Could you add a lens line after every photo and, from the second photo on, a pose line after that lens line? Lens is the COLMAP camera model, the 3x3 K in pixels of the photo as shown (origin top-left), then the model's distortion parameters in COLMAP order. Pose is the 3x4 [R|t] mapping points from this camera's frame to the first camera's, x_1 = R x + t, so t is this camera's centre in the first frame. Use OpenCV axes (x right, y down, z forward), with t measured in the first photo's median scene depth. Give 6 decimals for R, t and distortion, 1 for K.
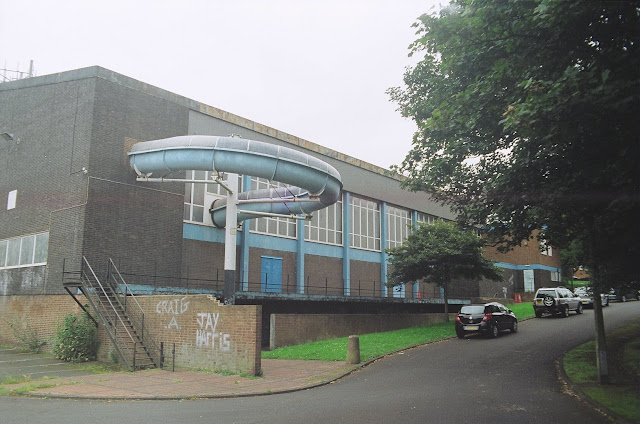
lens RADIAL K [[547.8, 0, 320.0], [0, 547.8, 212.0], [0, 0, 1]] dist [-0.124480, 0.105791]
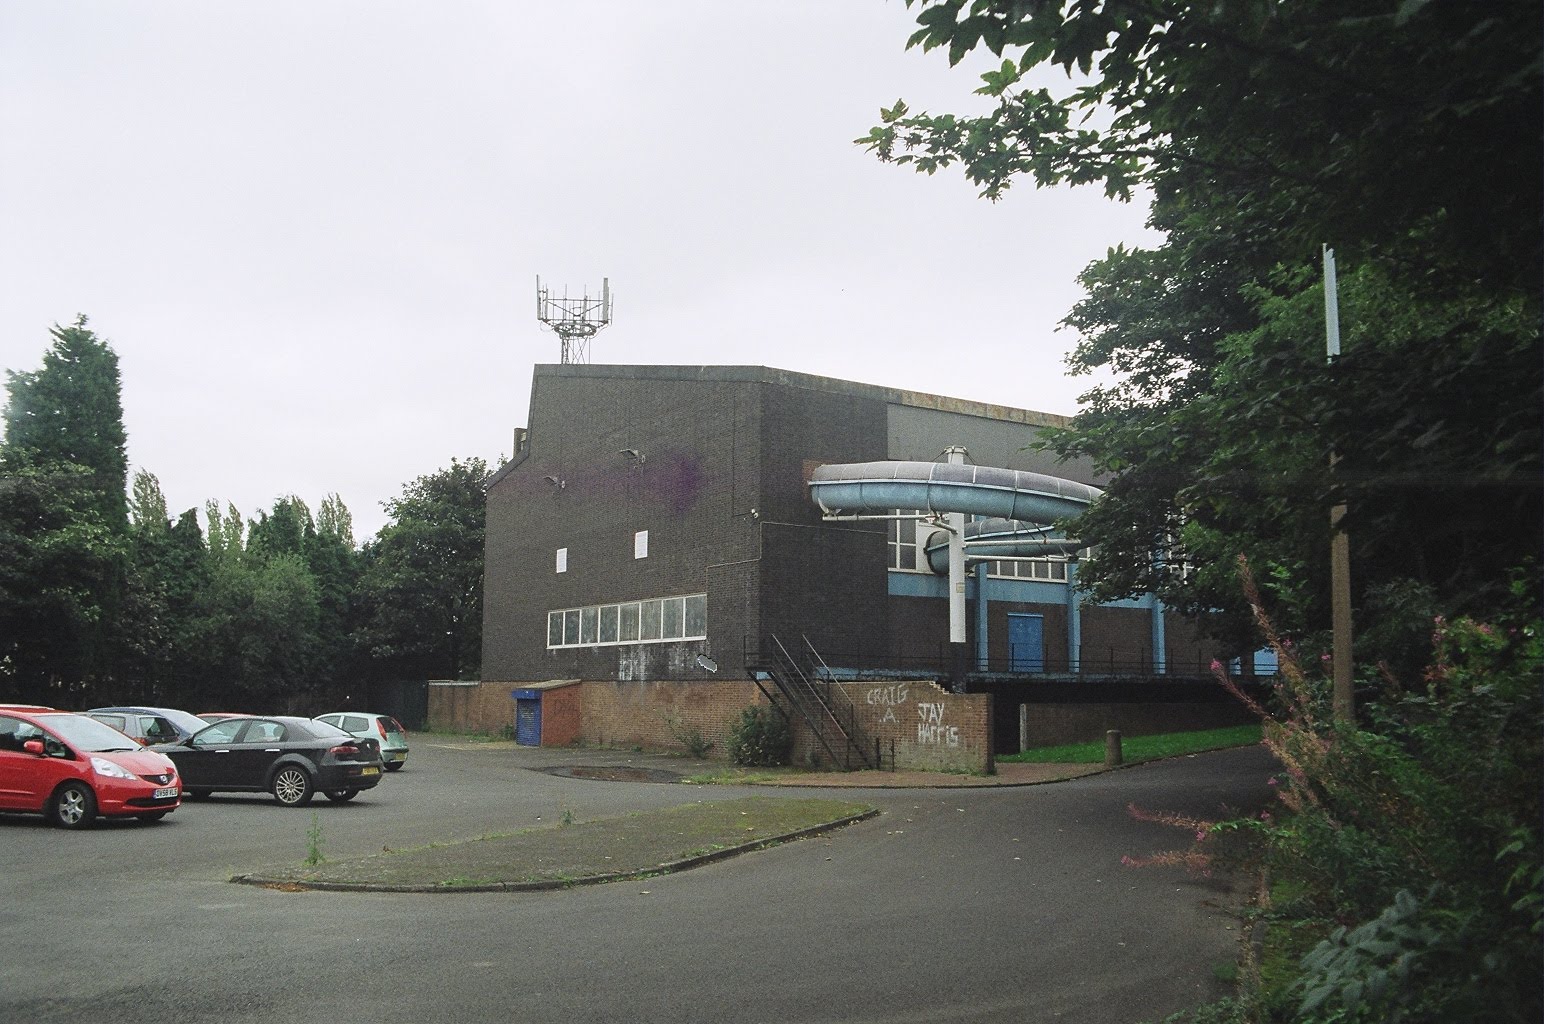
lens RADIAL K [[1302.4, 0, 801.7], [0, 1302.4, 530.5], [0, 0, 1]] dist [-0.001250, 0.001989]
pose [[0.958050, -0.034779, -0.284483, 0.125931], [0.049368, 0.997799, 0.044272, -0.122645], [0.282317, -0.056459, 0.957658, -0.664107]]
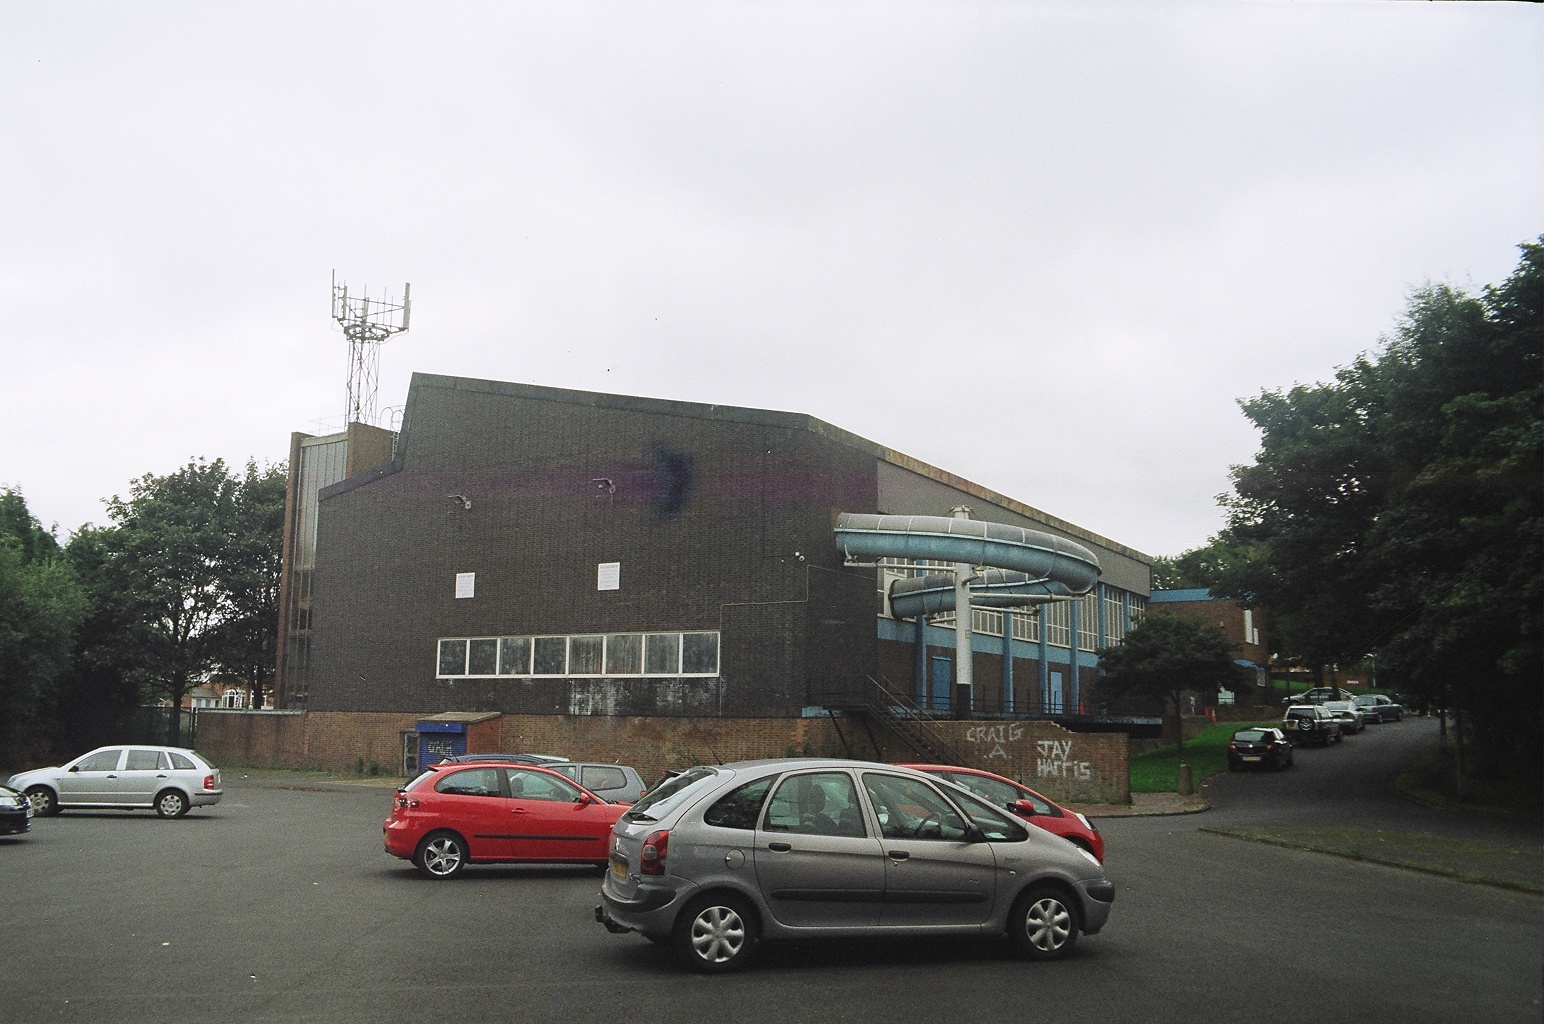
lens RADIAL K [[1312.7, 0, 762.1], [0, 1312.7, 515.1], [0, 0, 1]] dist [-0.115059, 0.114095]
pose [[0.991724, 0.027919, 0.125317, -0.686325], [-0.030164, 0.999416, 0.016052, -0.154890], [-0.124795, -0.019699, 0.991987, -0.800497]]
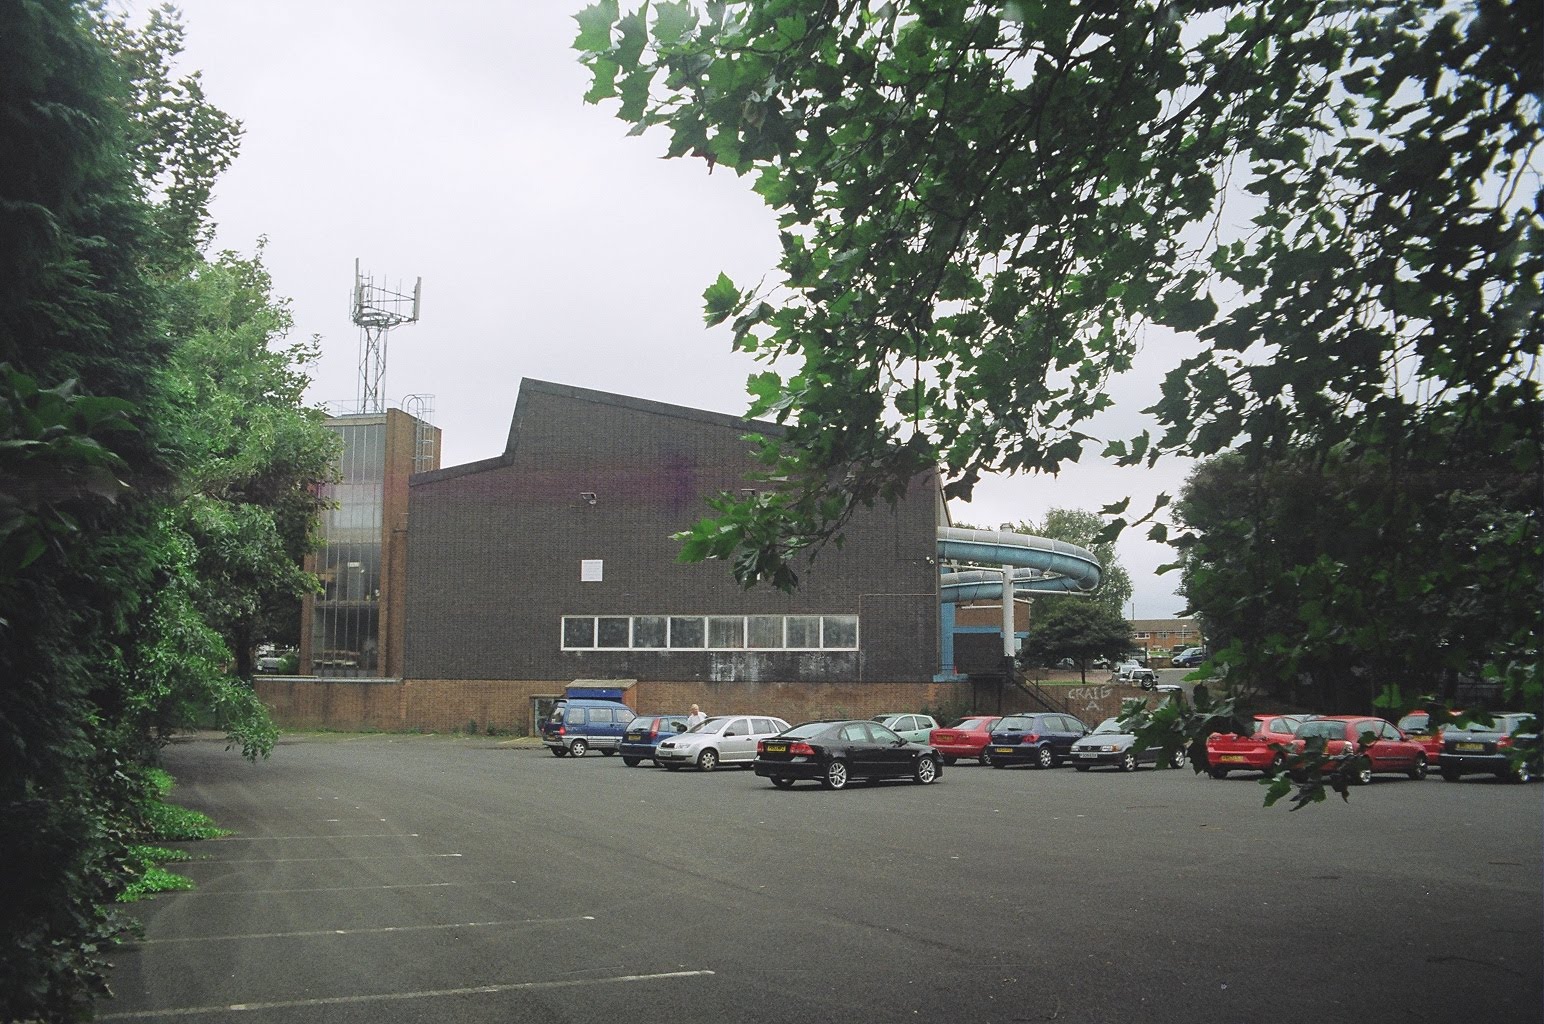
lens RADIAL K [[1312.7, 0, 762.1], [0, 1312.7, 515.1], [0, 0, 1]] dist [-0.115059, 0.114095]
pose [[0.874788, 0.059746, 0.480807, -1.796028], [-0.084977, 0.995905, 0.030856, -0.199310], [-0.476995, -0.067850, 0.876283, -0.947739]]
